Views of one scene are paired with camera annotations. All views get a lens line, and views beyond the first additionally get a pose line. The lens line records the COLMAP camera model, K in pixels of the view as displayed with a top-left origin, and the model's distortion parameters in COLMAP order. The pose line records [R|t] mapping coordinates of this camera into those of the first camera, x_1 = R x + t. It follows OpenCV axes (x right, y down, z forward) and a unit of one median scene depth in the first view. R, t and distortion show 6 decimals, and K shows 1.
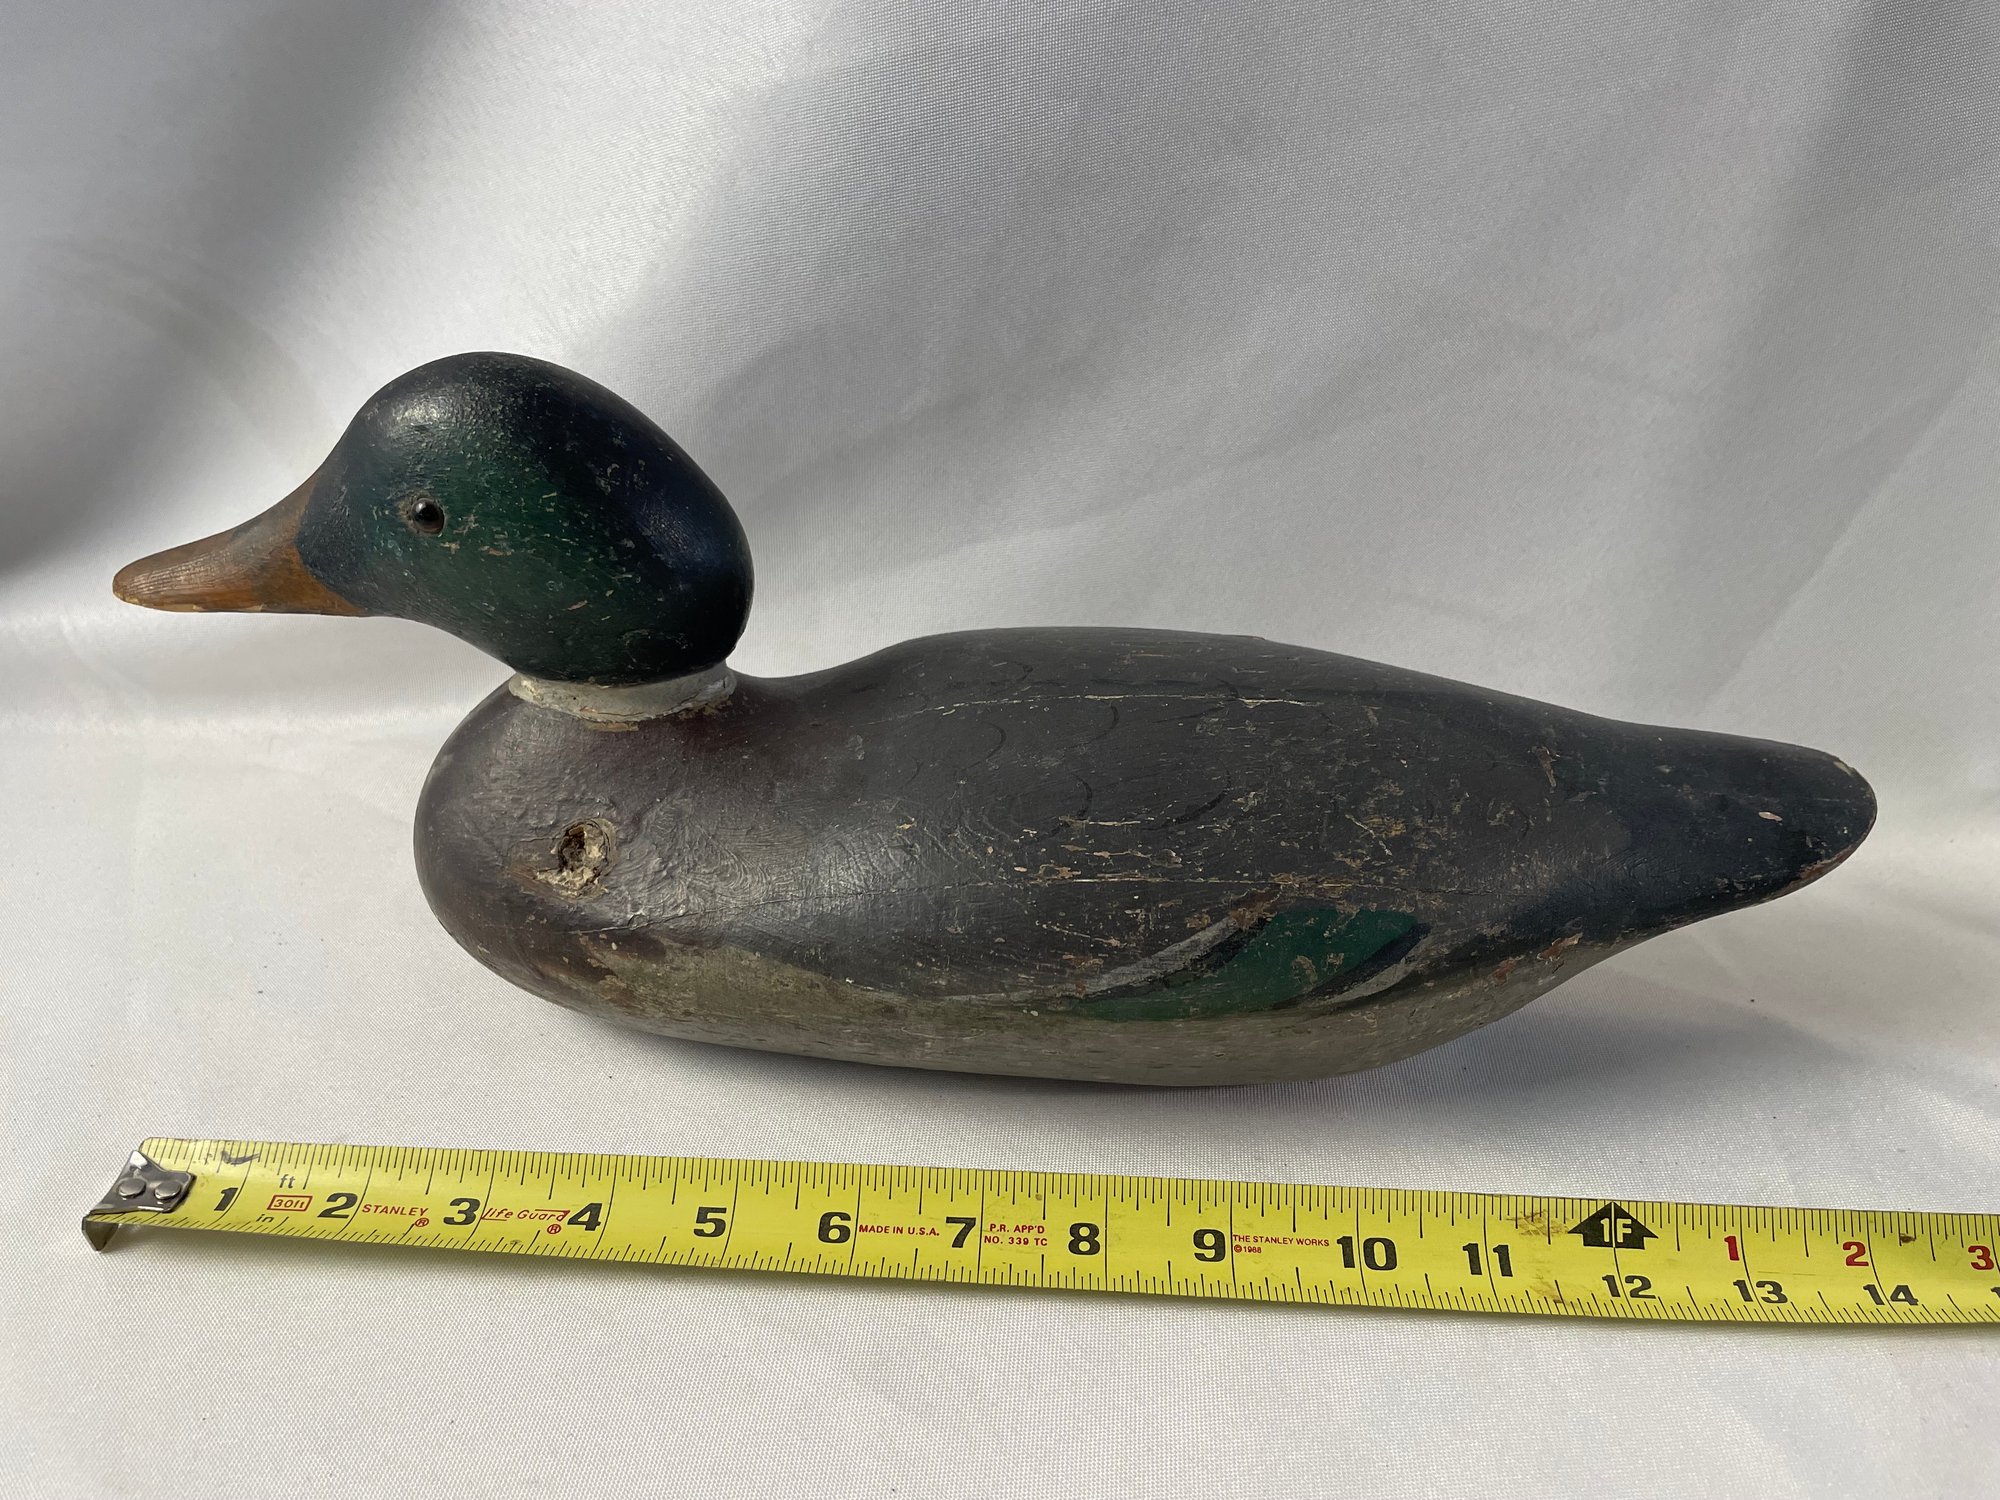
lens RADIAL K [[1502.8, 0, 1000.0], [0, 1502.8, 750.0], [0, 0, 1]] dist [0.080858, -0.115119]
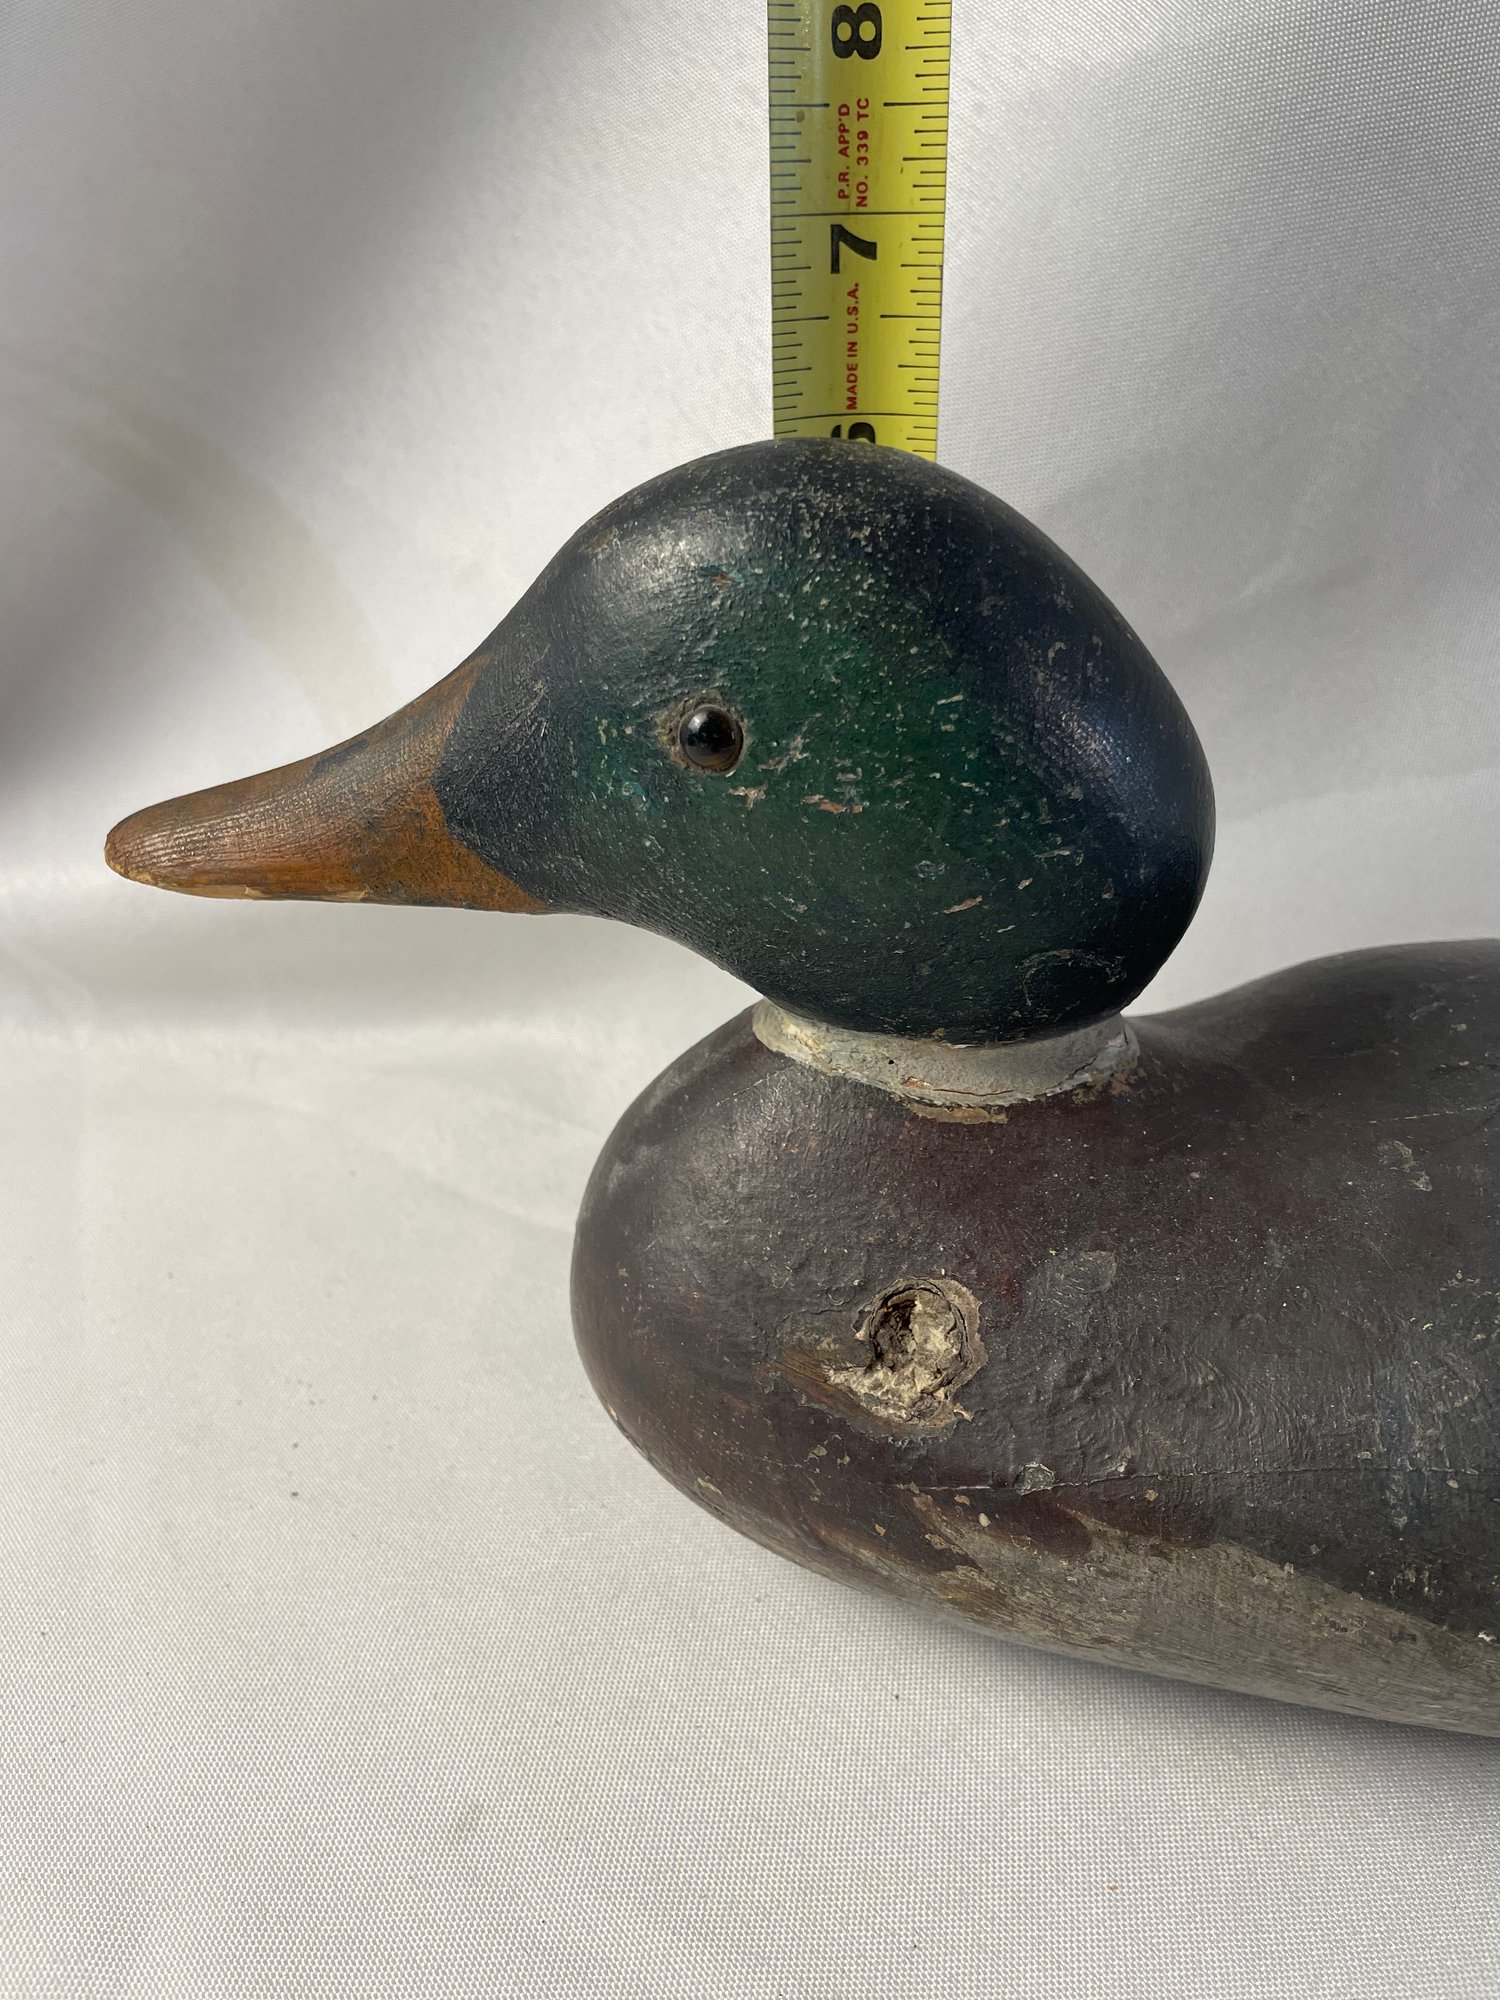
lens RADIAL K [[1502.8, 0, 750.0], [0, 1502.8, 1000.0], [0, 0, 1]] dist [0.080858, -0.115119]
pose [[0.998892, 0.022600, -0.041274, -0.331260], [-0.022655, 0.999743, -0.000858, -0.059329], [0.041244, 0.001792, 0.999147, 0.455290]]
